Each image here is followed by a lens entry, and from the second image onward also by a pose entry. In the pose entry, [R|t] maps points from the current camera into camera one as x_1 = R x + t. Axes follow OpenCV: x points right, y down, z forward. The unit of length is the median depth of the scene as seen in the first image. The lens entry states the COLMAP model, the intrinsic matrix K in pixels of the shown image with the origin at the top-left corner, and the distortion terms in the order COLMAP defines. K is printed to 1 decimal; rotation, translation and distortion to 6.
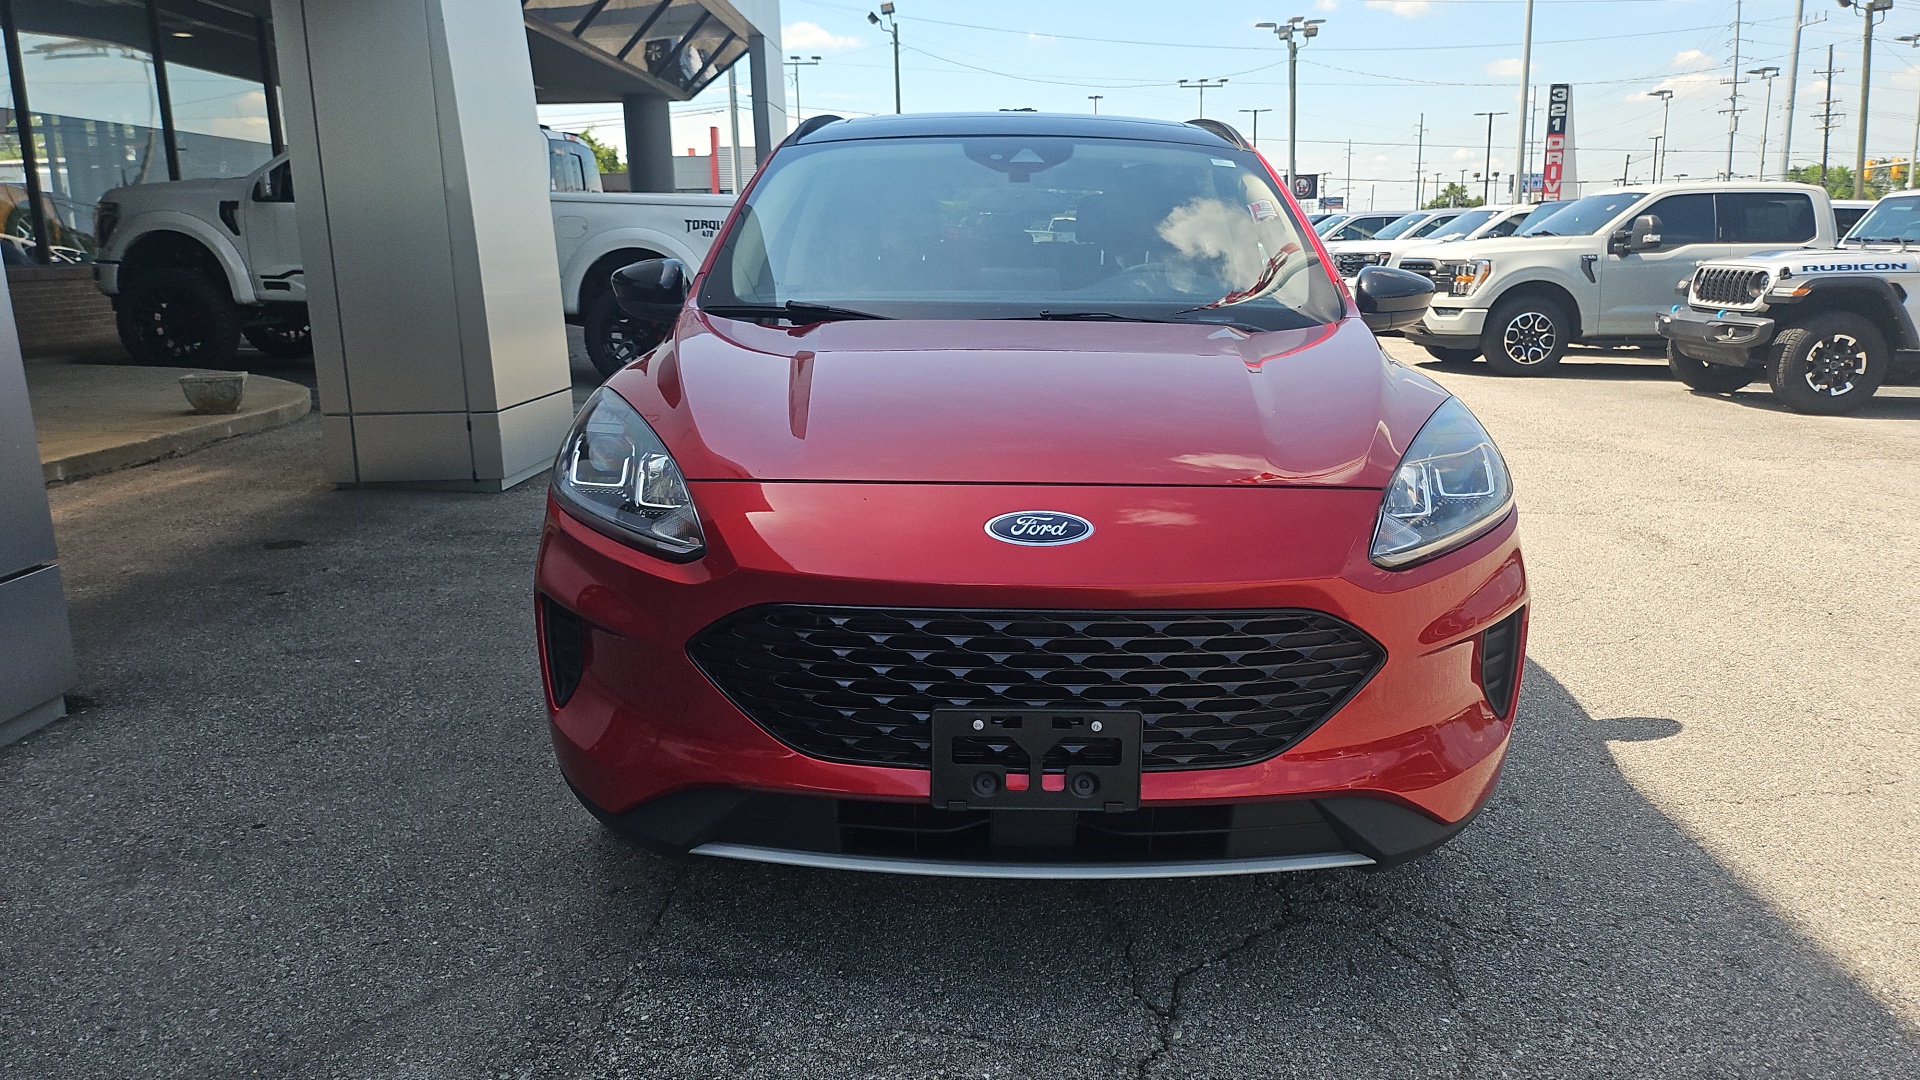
lens RADIAL K [[1352.0, 0, 964.7], [0, 1352.0, 538.7], [0, 0, 1]] dist [0.076884, -0.095491]
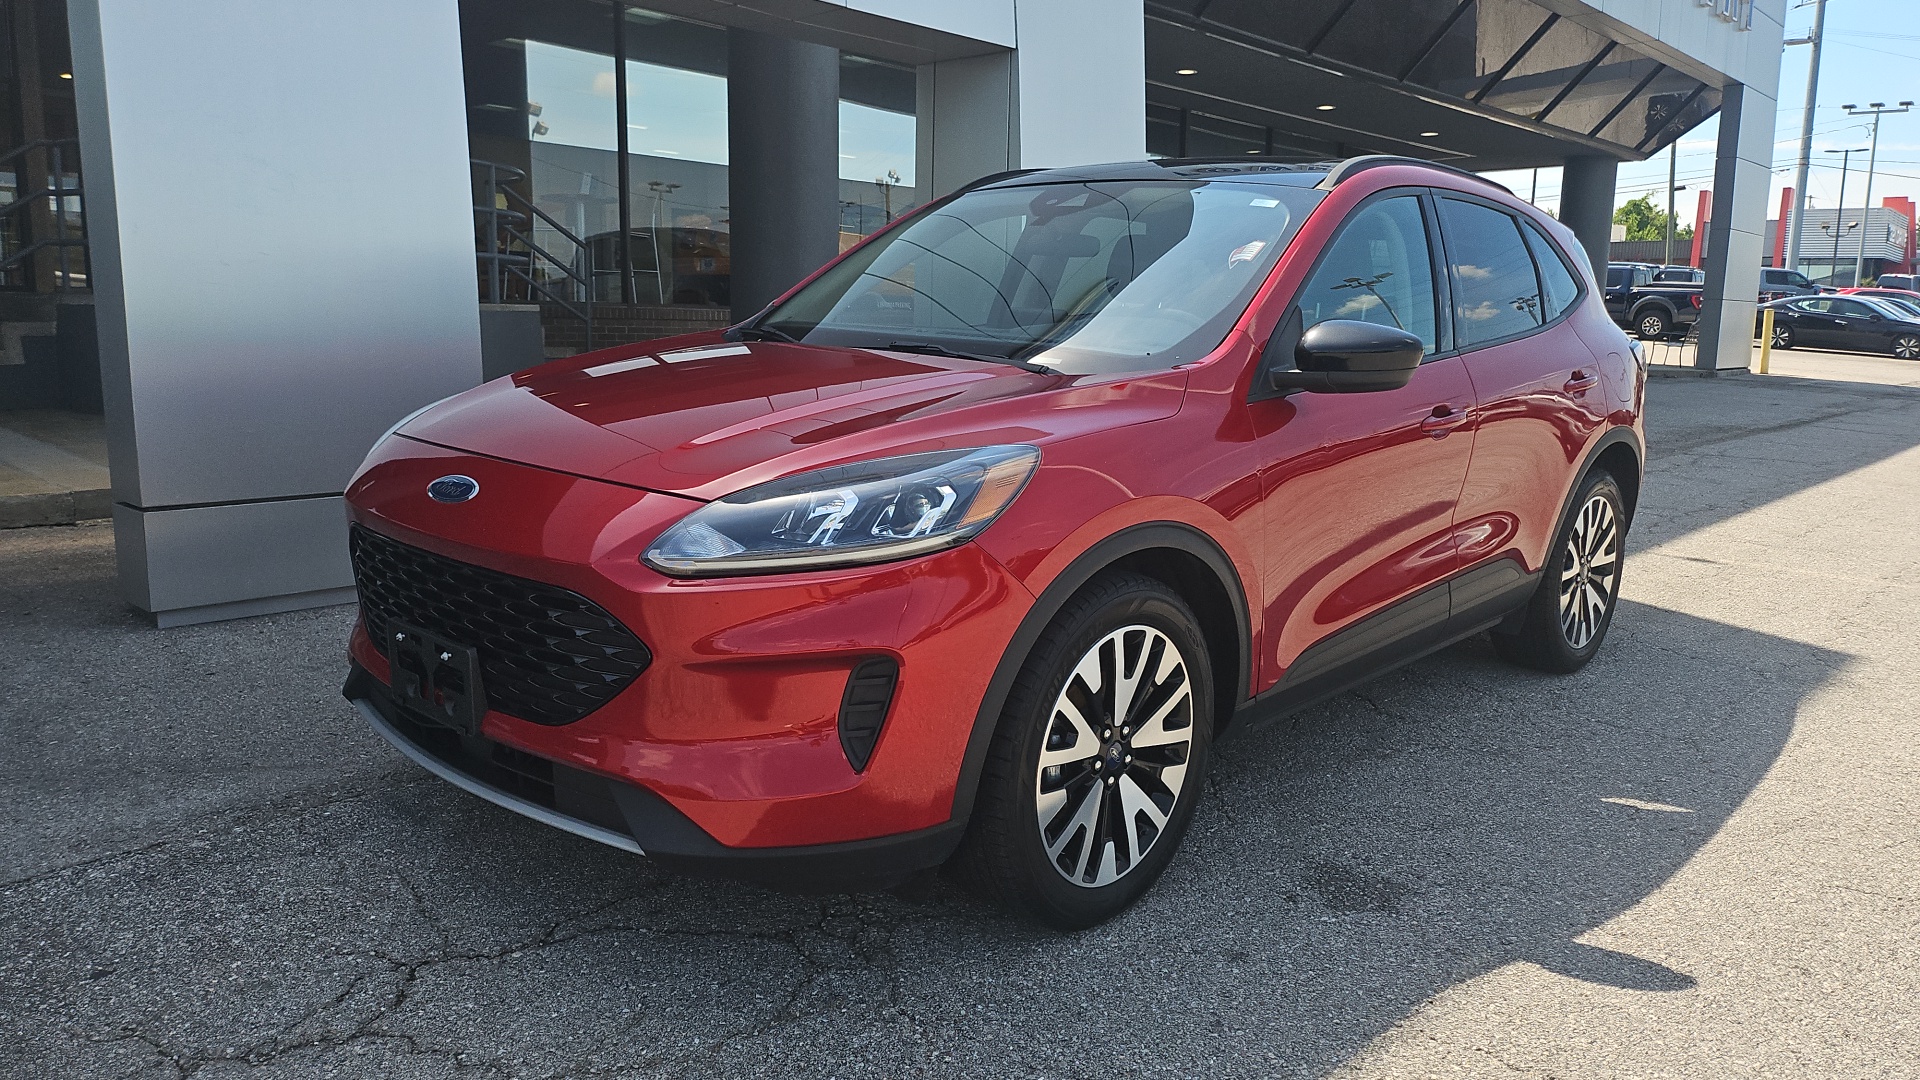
lens RADIAL K [[1352.0, 0, 964.7], [0, 1352.0, 538.7], [0, 0, 1]] dist [0.076884, -0.095491]
pose [[0.733409, 0.139906, -0.665235, 0.251167], [-0.172941, 0.984795, 0.016448, -0.013274], [0.657421, 0.102983, 0.746453, 0.079284]]
